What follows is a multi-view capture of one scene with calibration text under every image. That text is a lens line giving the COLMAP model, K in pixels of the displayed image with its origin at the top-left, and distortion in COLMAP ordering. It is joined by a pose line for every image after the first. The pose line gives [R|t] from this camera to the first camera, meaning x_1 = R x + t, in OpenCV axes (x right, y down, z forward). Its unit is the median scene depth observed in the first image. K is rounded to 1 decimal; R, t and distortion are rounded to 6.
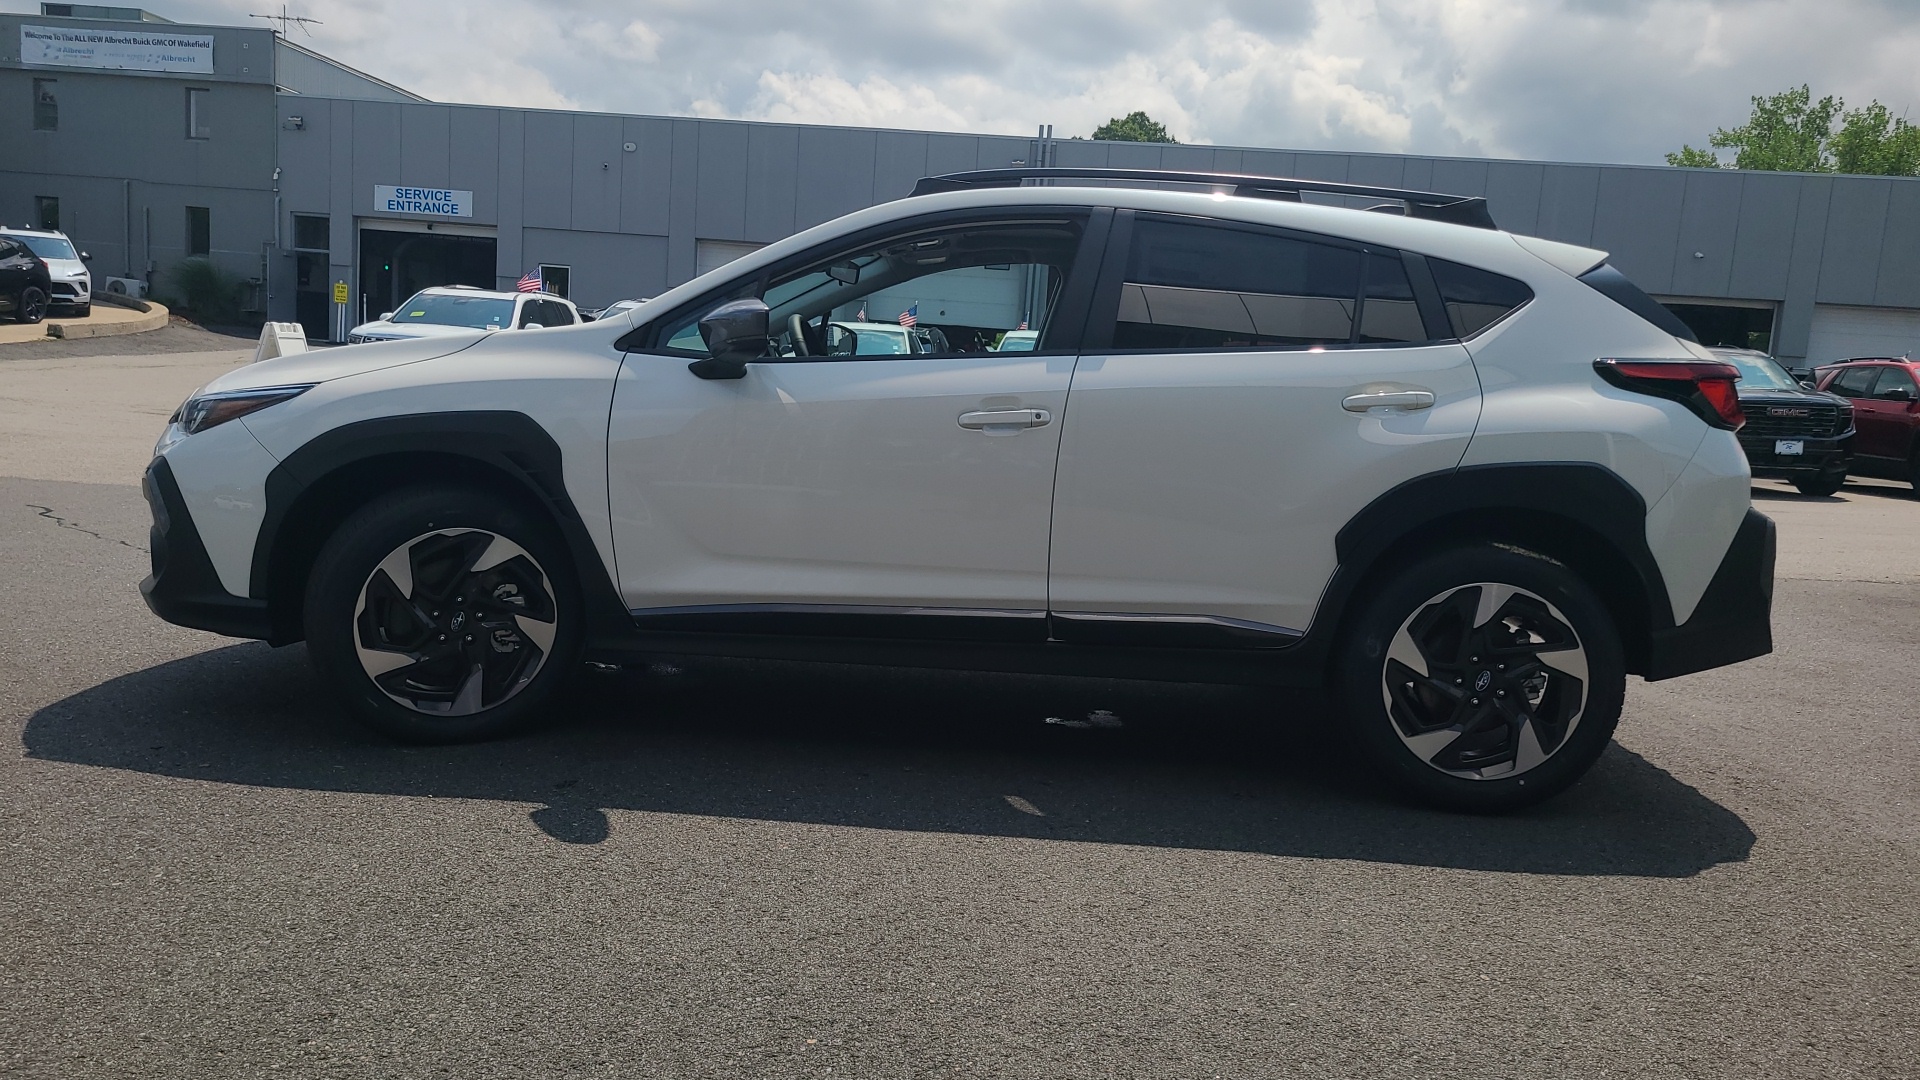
lens RADIAL K [[1437.6, 0, 957.0], [0, 1437.6, 534.1], [0, 0, 1]] dist [0.044734, -0.019991]
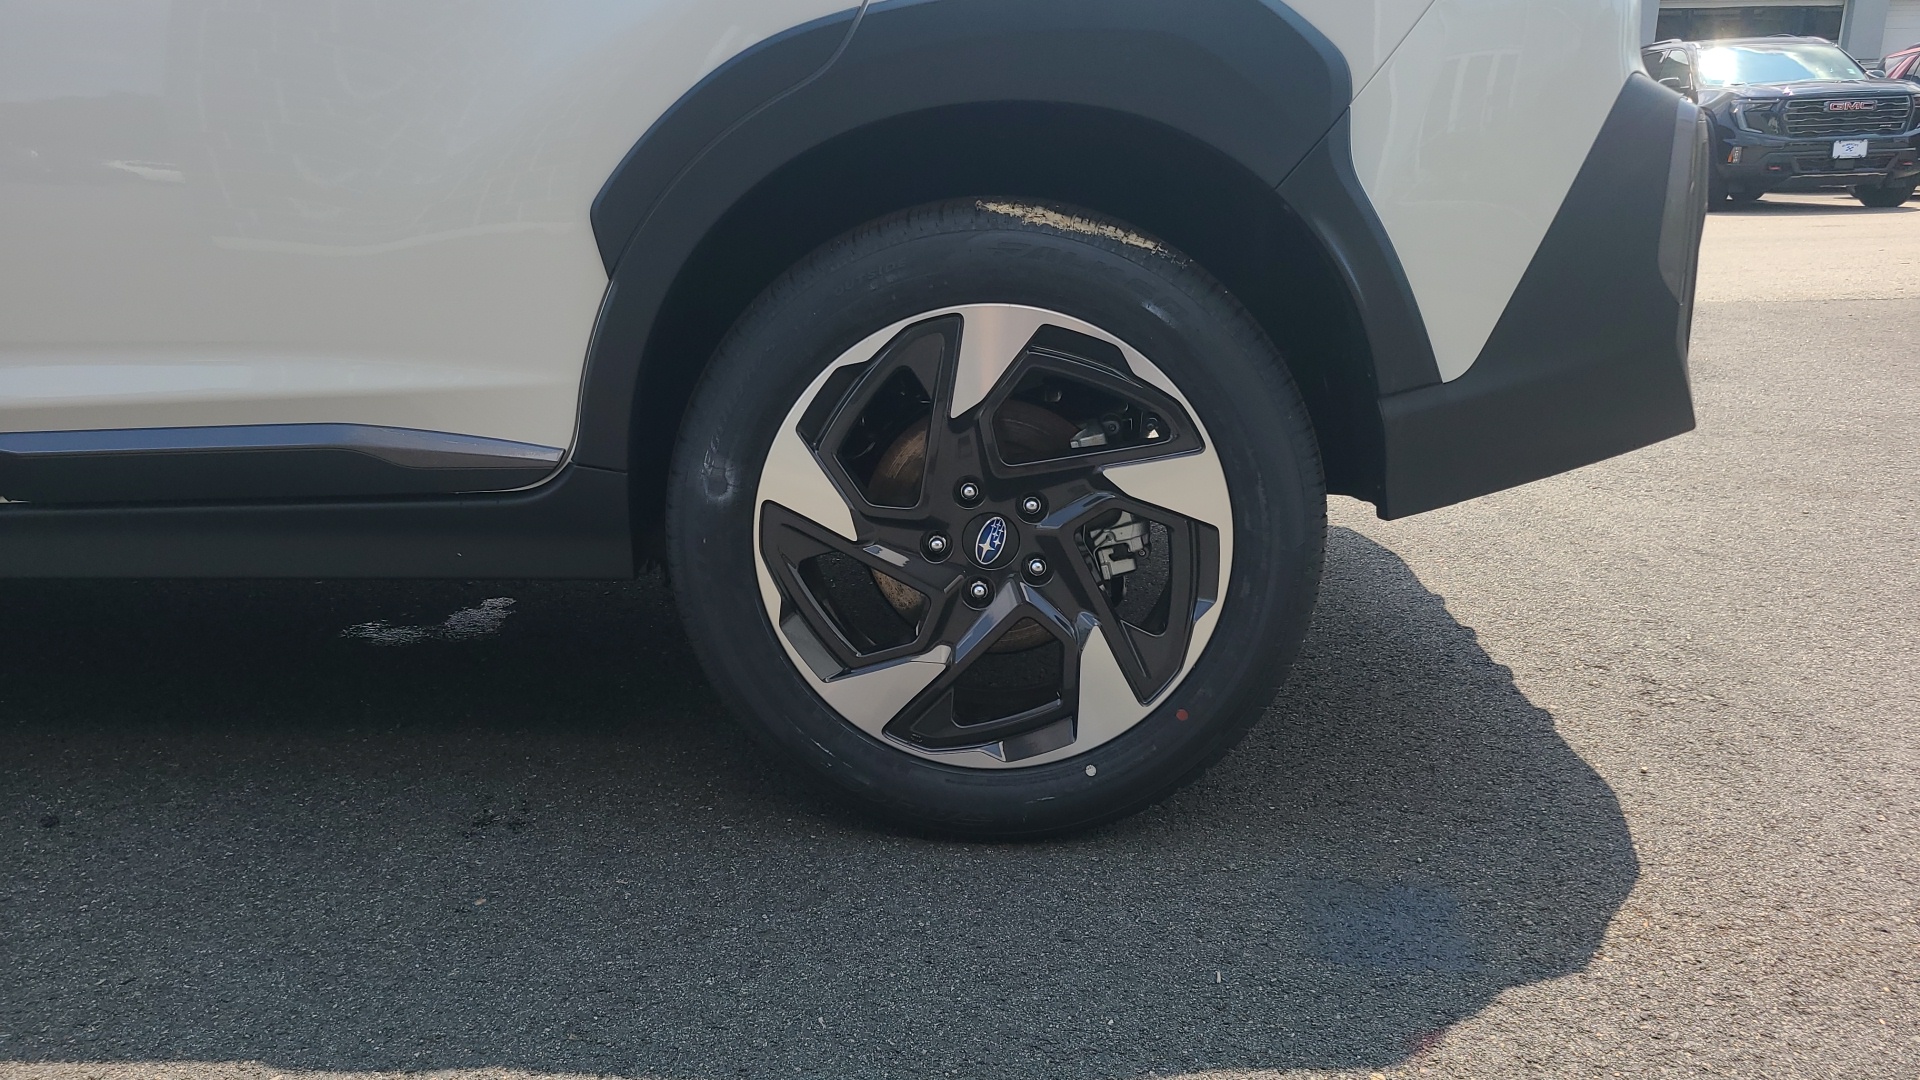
lens RADIAL K [[1413.4, 0, 950.3], [0, 1413.4, 525.3], [0, 0, 1]] dist [0.028868, -0.011587]
pose [[0.997180, -0.055494, -0.050514, 0.372994], [0.061962, 0.988619, 0.137091, 0.039701], [0.042331, -0.139834, 0.989270, 0.592433]]
